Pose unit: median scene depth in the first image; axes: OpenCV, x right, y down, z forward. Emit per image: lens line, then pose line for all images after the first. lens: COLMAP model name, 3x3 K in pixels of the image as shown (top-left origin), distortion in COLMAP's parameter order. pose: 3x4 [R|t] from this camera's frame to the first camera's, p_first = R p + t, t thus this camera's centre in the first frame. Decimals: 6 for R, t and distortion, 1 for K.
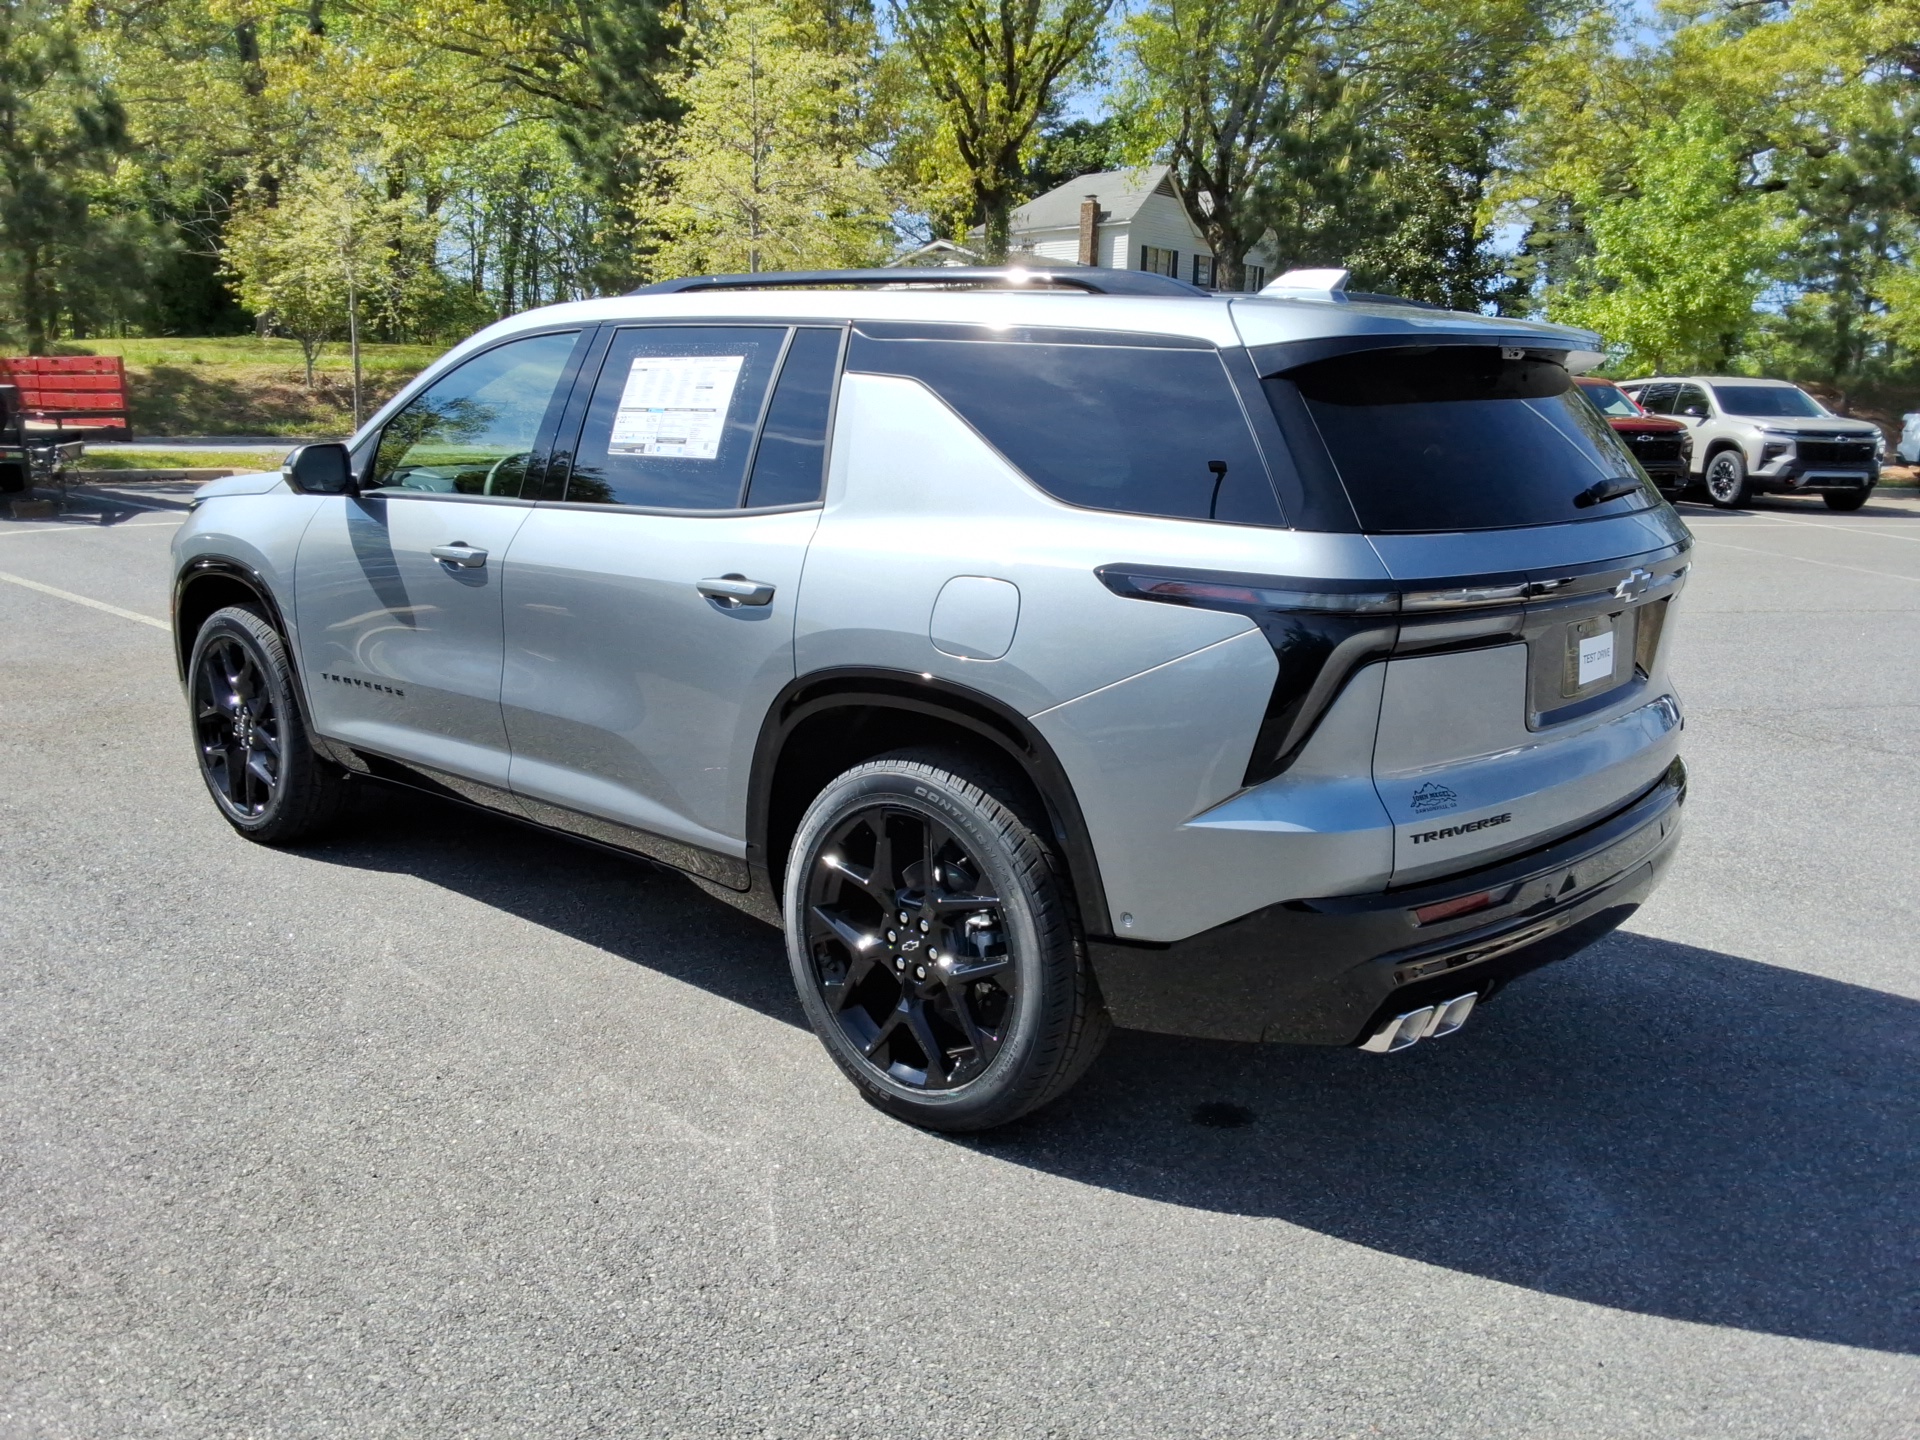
lens RADIAL K [[1532.0, 0, 968.9], [0, 1532.0, 696.0], [0, 0, 1]] dist [0.112337, -0.168445]
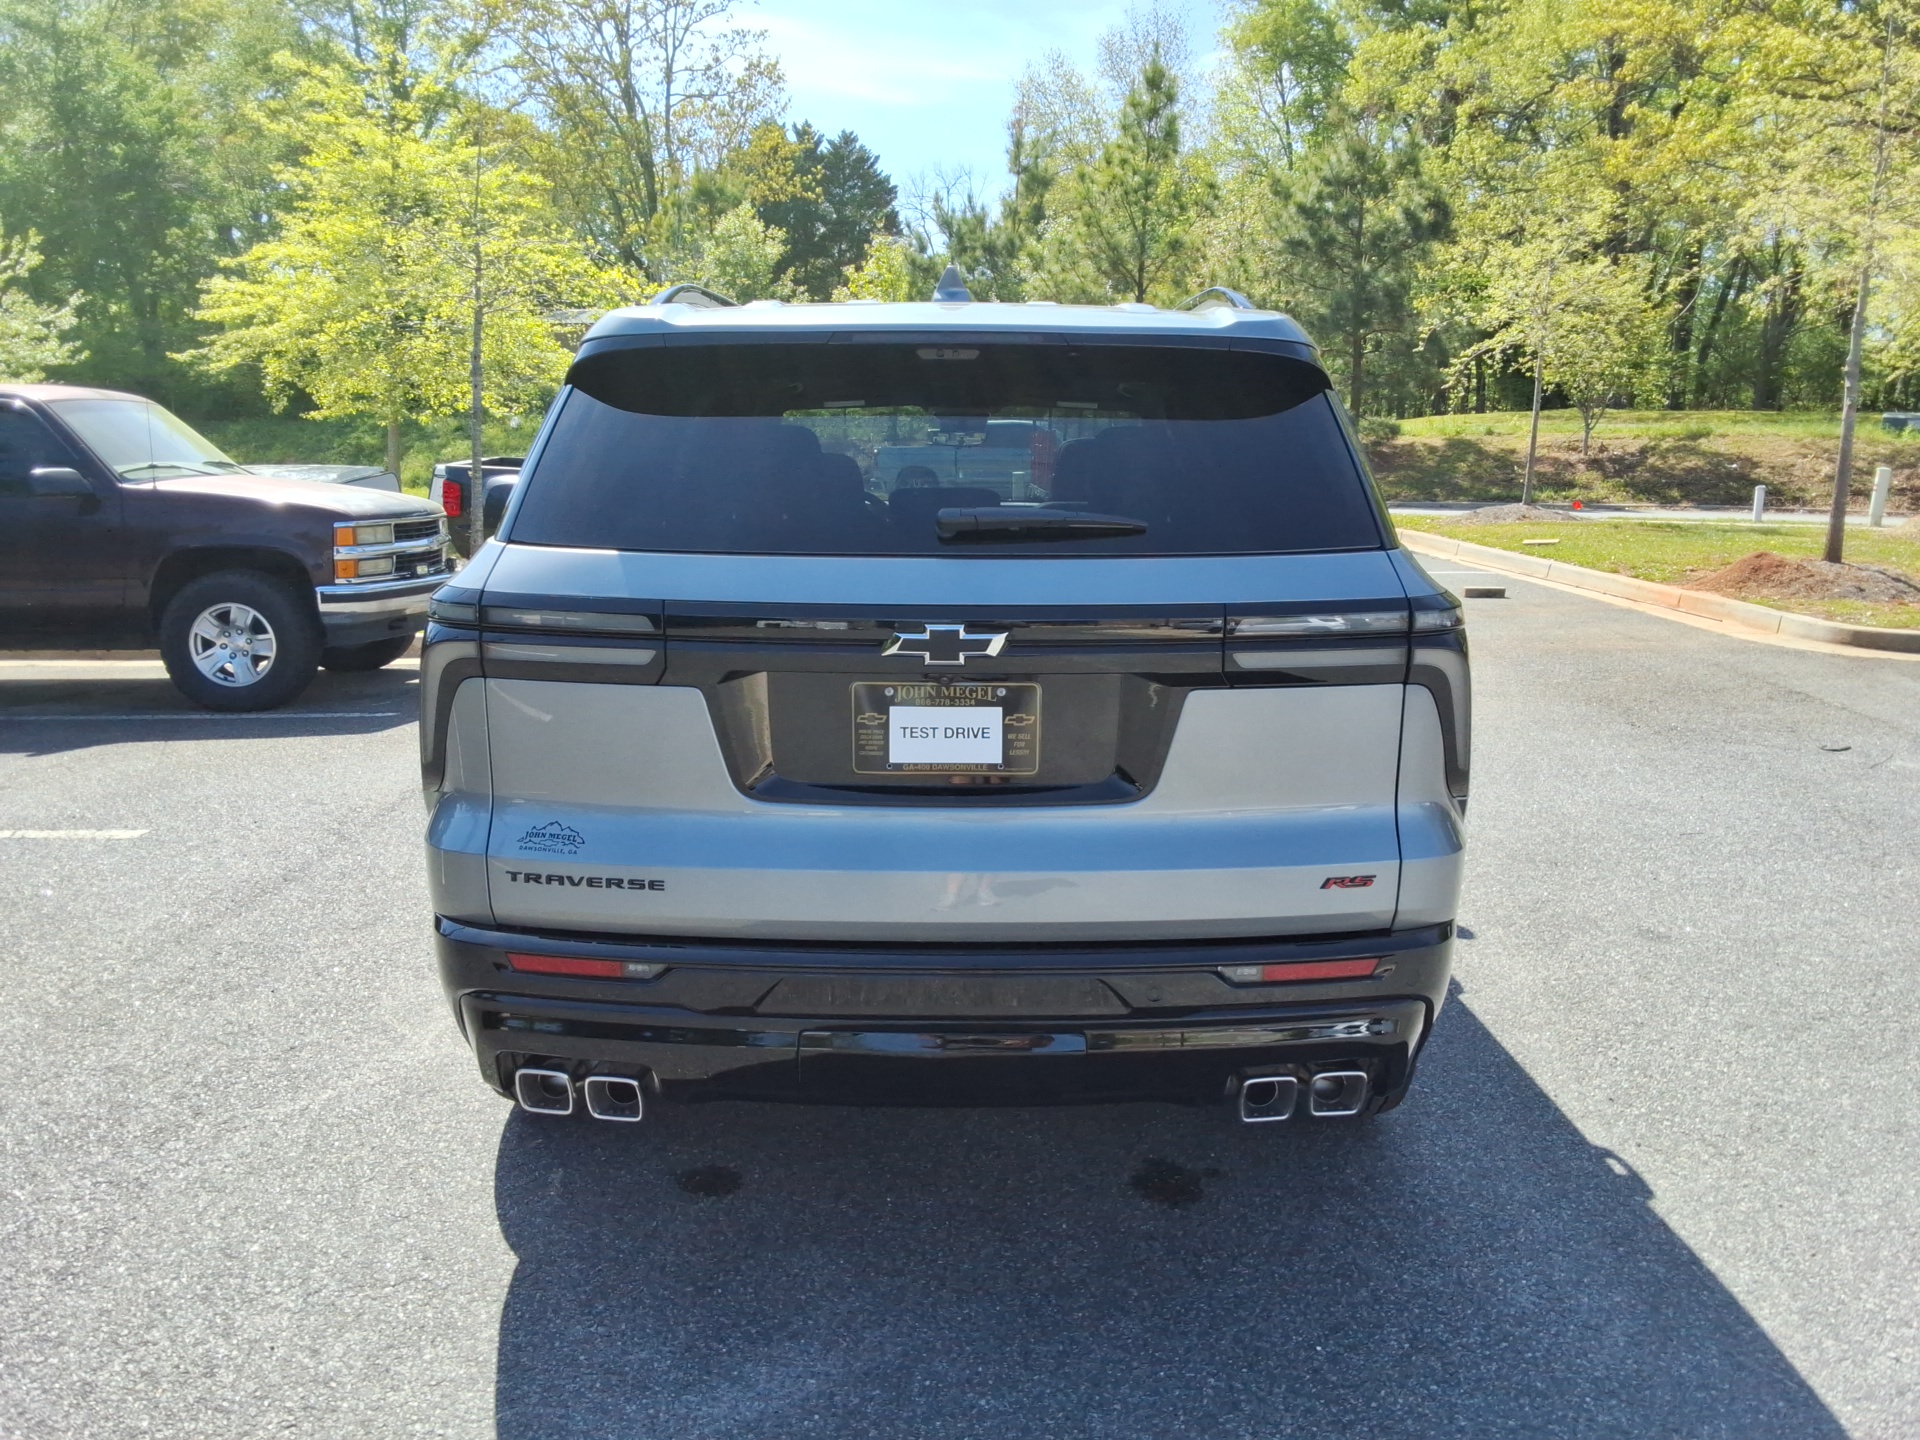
lens RADIAL K [[1532.0, 0, 968.9], [0, 1532.0, 696.0], [0, 0, 1]] dist [0.112337, -0.168445]
pose [[0.668895, 0.112276, -0.734829, 0.079421], [-0.144864, 0.989264, 0.019286, -0.004945], [0.729105, 0.093550, 0.677979, 0.039384]]
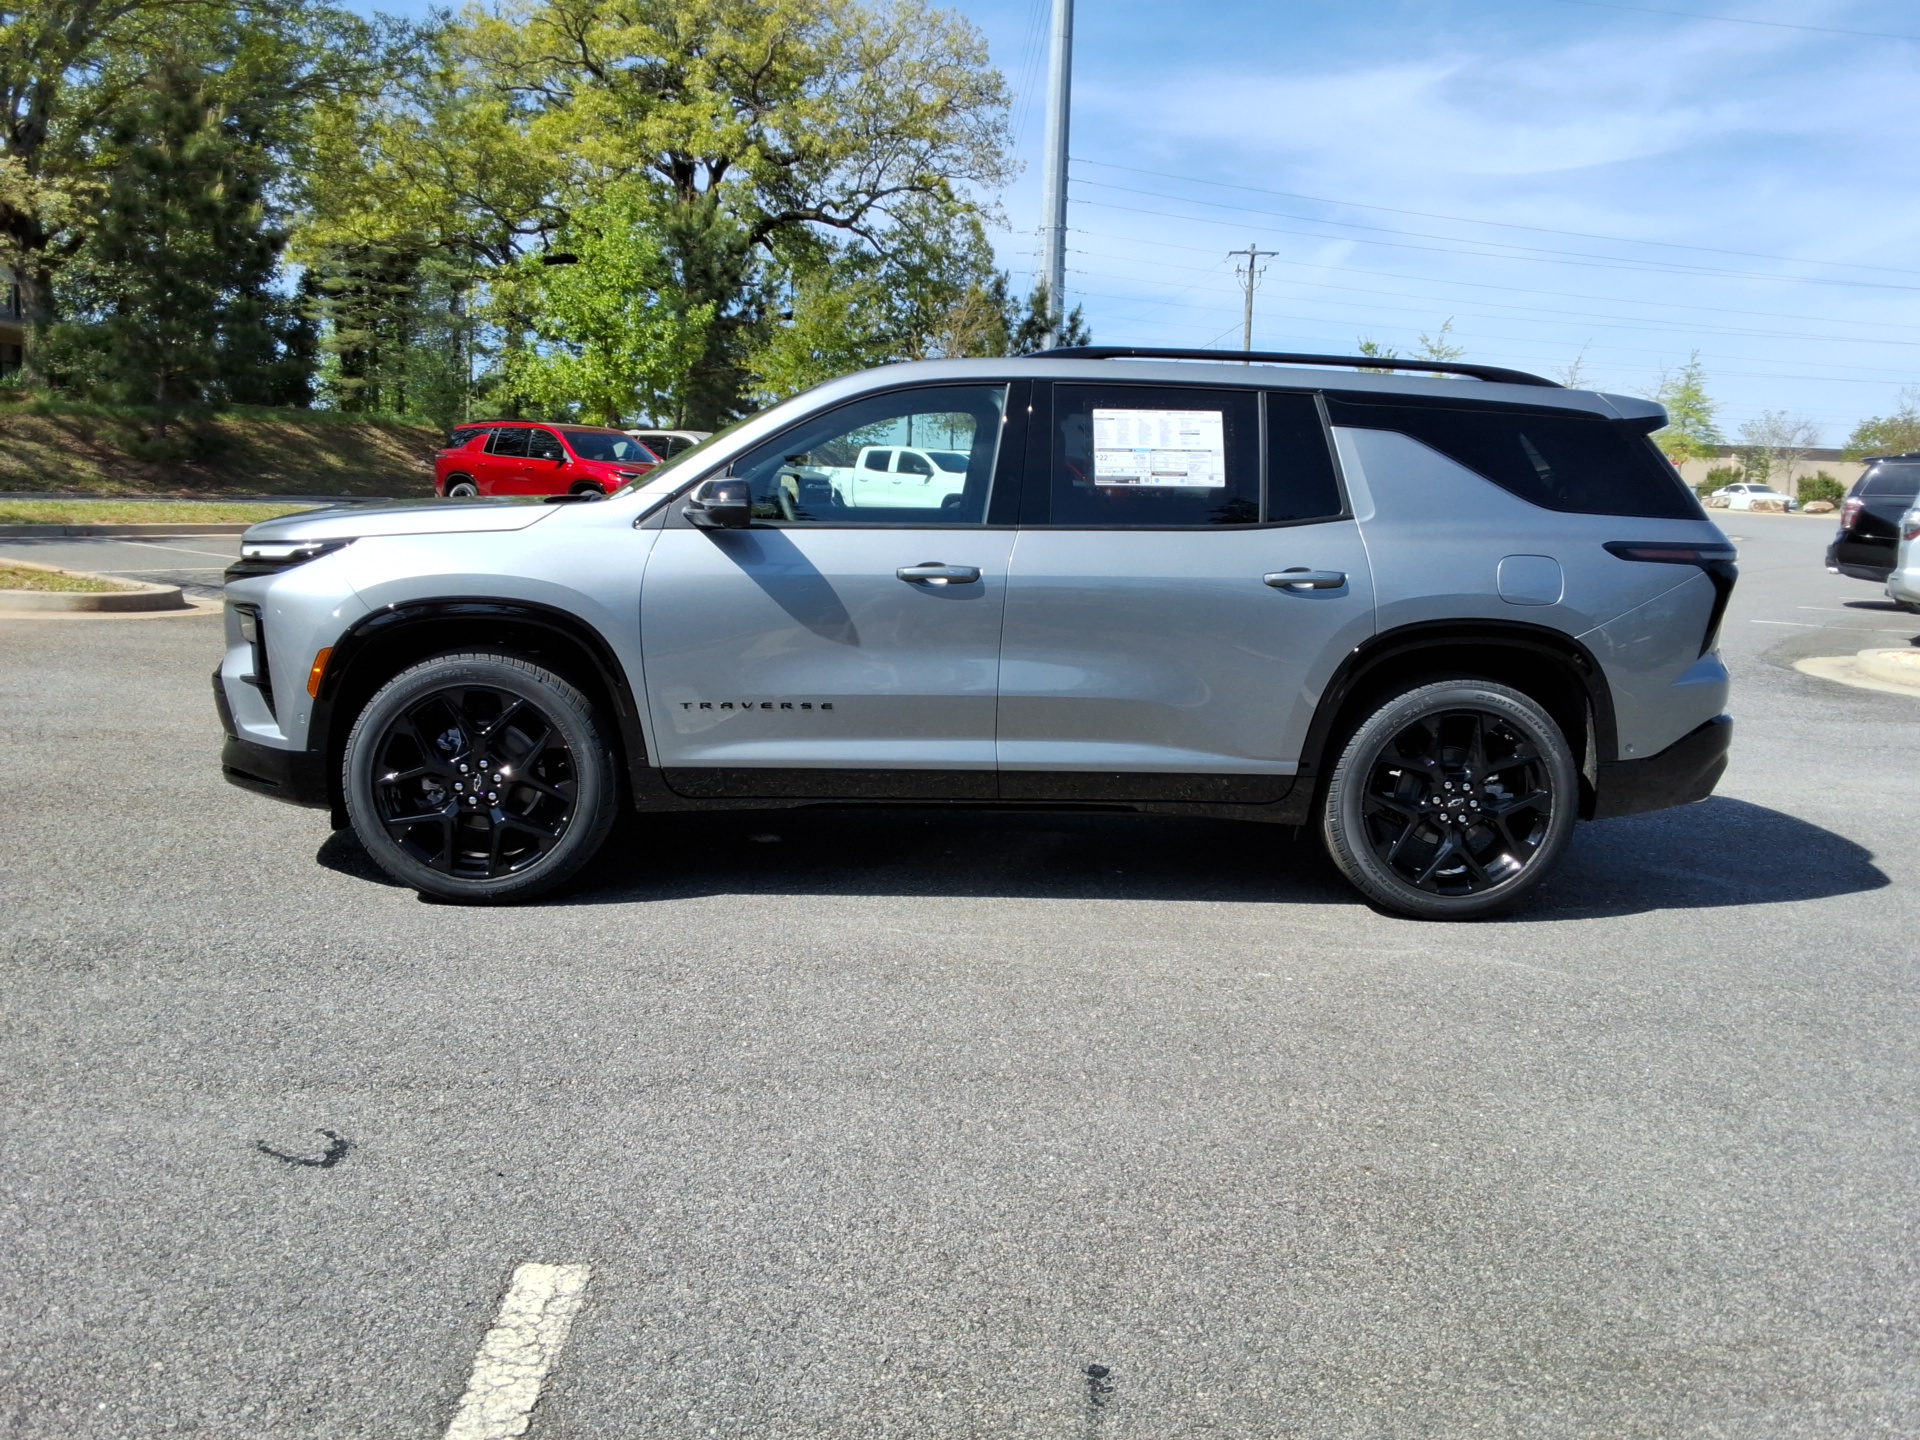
lens RADIAL K [[1532.0, 0, 968.9], [0, 1532.0, 696.0], [0, 0, 1]] dist [0.112337, -0.168445]
pose [[0.716959, -0.092612, 0.690937, -0.126468], [0.111790, 0.993583, 0.017179, -0.002013], [-0.688094, 0.064923, 0.722711, 0.019108]]
